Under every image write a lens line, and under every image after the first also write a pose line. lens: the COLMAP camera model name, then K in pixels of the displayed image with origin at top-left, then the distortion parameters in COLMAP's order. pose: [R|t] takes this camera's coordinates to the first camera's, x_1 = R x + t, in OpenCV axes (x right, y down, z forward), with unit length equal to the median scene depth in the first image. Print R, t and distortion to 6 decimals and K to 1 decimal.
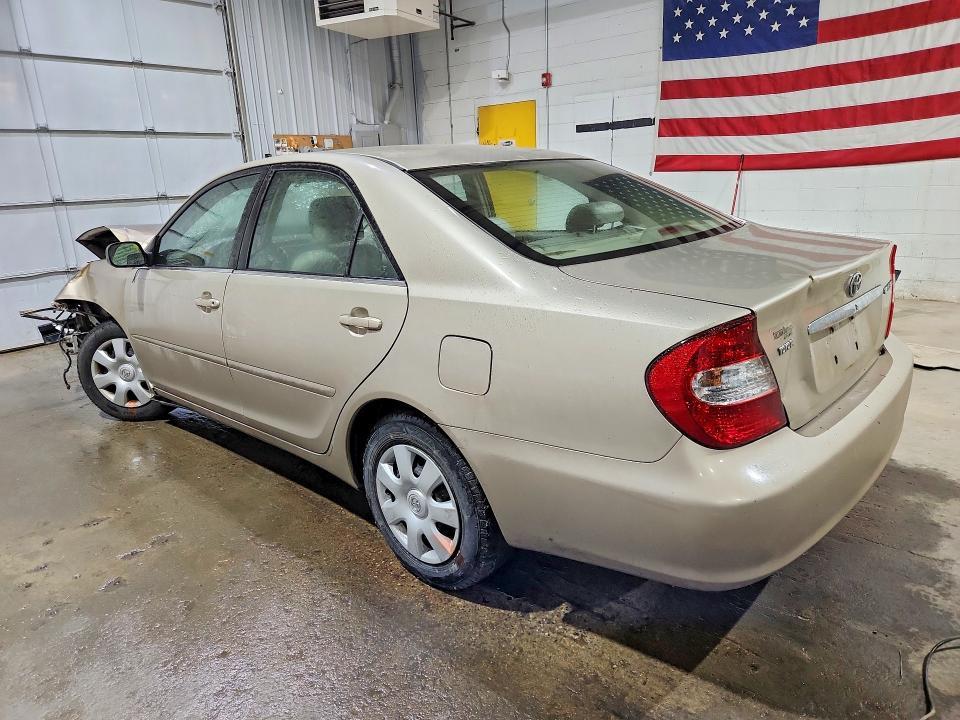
lens RADIAL K [[647.0, 0, 487.3], [0, 647.0, 364.7], [0, 0, 1]] dist [0.009558, -0.012257]
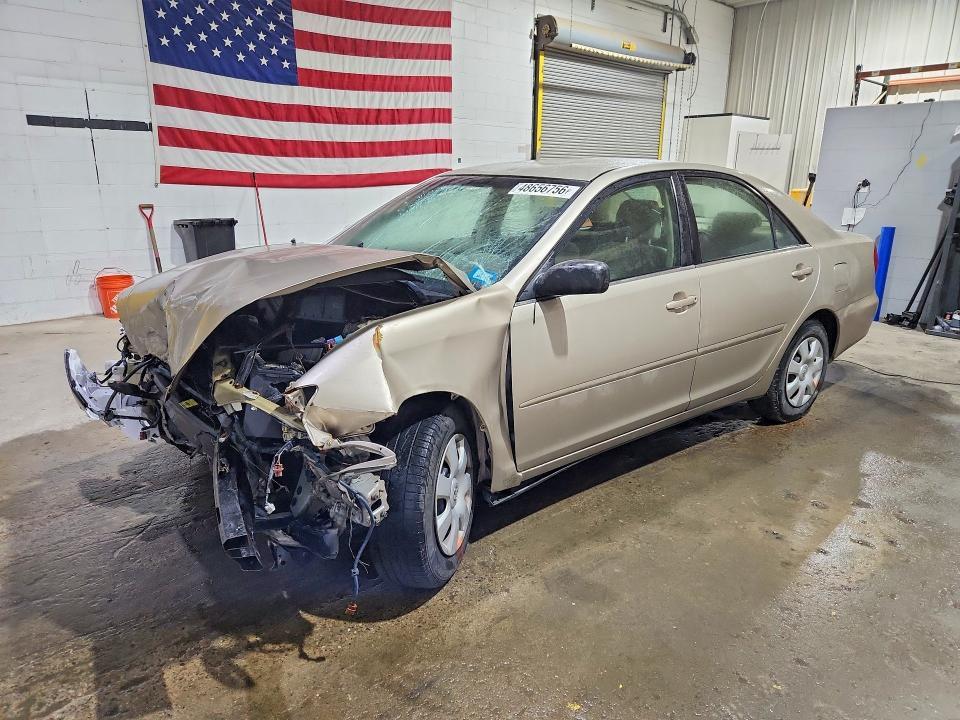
lens RADIAL K [[647.0, 0, 486.3], [0, 647.0, 358.9], [0, 0, 1]] dist [0.009558, -0.012257]
pose [[0.148696, -0.208599, 0.966631, -0.643188], [0.257628, 0.951914, 0.165792, -0.109510], [-0.954734, 0.224379, 0.195286, 0.492834]]
